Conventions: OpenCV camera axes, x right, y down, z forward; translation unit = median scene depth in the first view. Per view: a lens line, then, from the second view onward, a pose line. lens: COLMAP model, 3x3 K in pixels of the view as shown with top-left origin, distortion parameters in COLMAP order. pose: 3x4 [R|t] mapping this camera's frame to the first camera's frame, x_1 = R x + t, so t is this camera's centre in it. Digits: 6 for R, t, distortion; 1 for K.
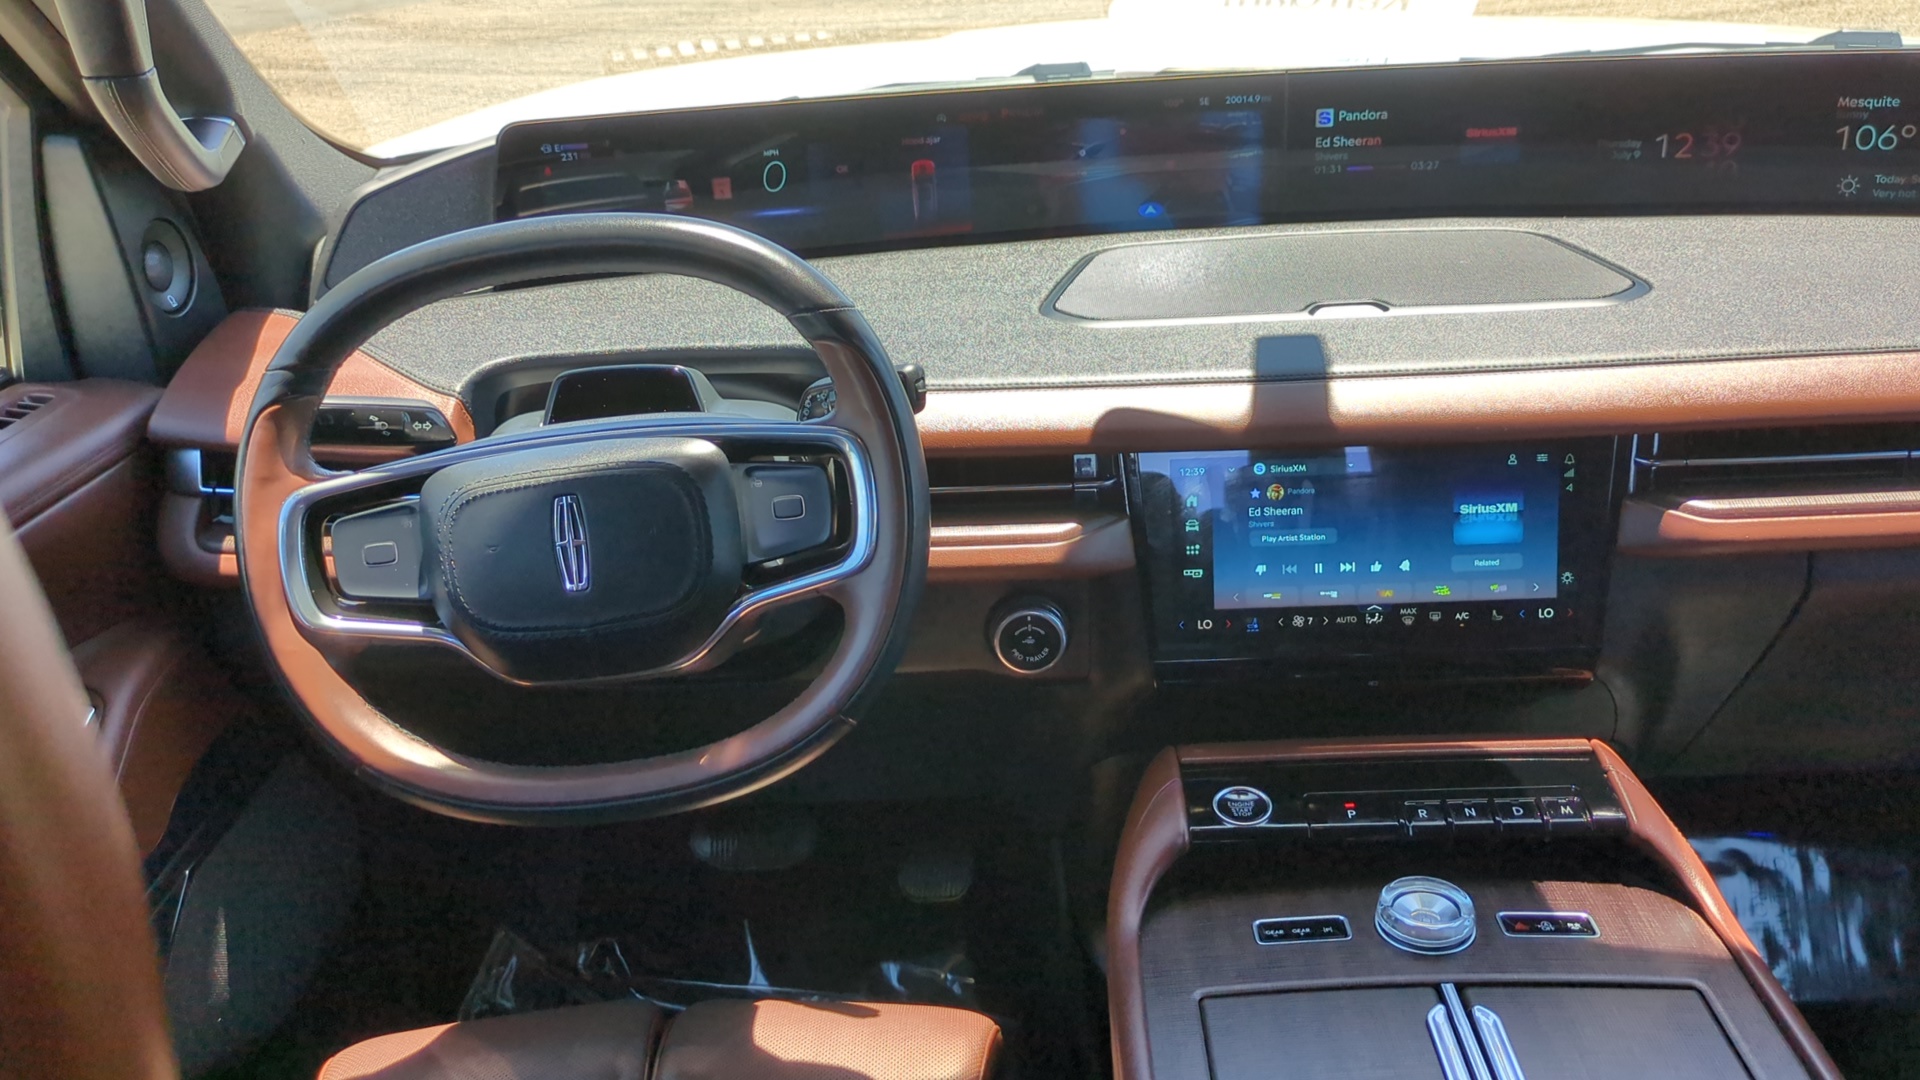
lens RADIAL K [[1643.8, 0, 980.5], [0, 1643.8, 528.9], [0, 0, 1]] dist [0.068818, -0.092851]
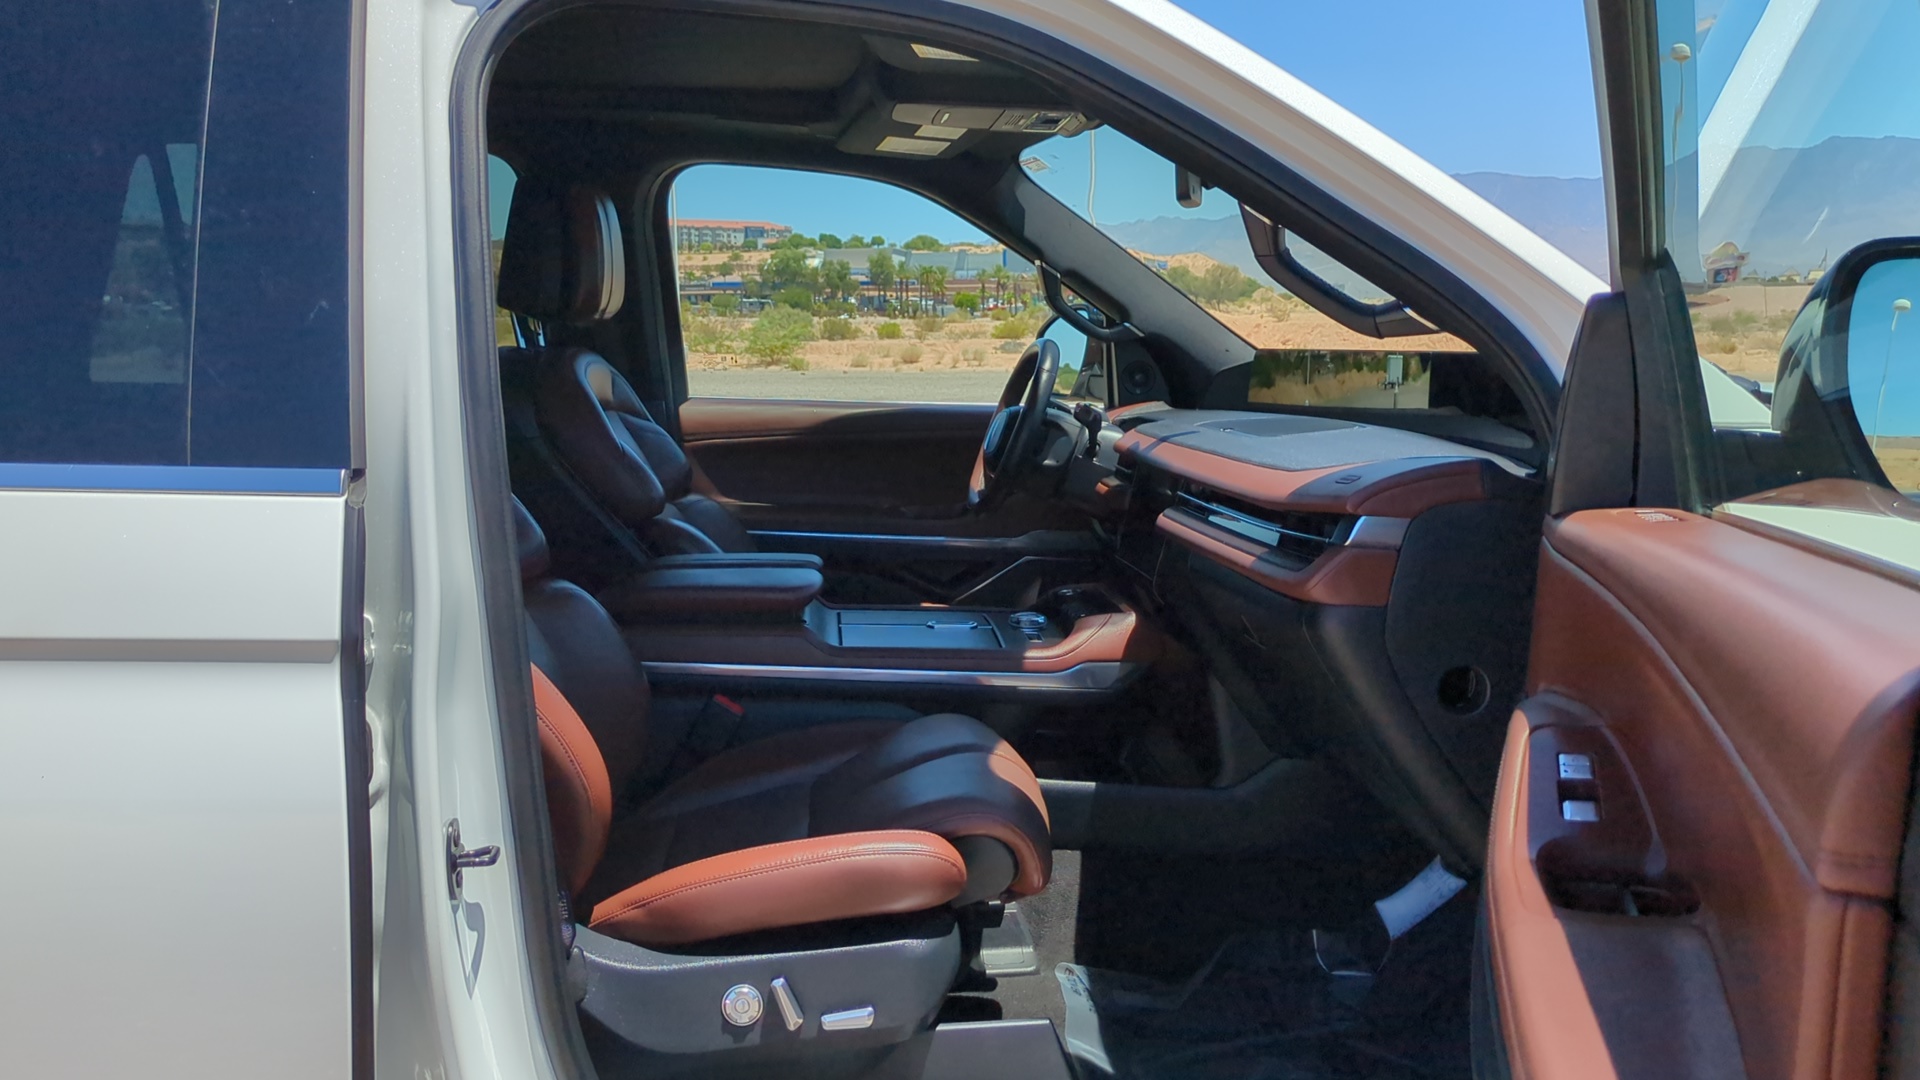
lens RADIAL K [[1643.8, 0, 980.5], [0, 1643.8, 528.9], [0, 0, 1]] dist [0.068818, -0.092851]
pose [[0.112140, 0.160546, -0.980637, 2.413636], [-0.405799, 0.908221, 0.102285, -0.108635], [0.907056, 0.386472, 0.166997, 0.418159]]
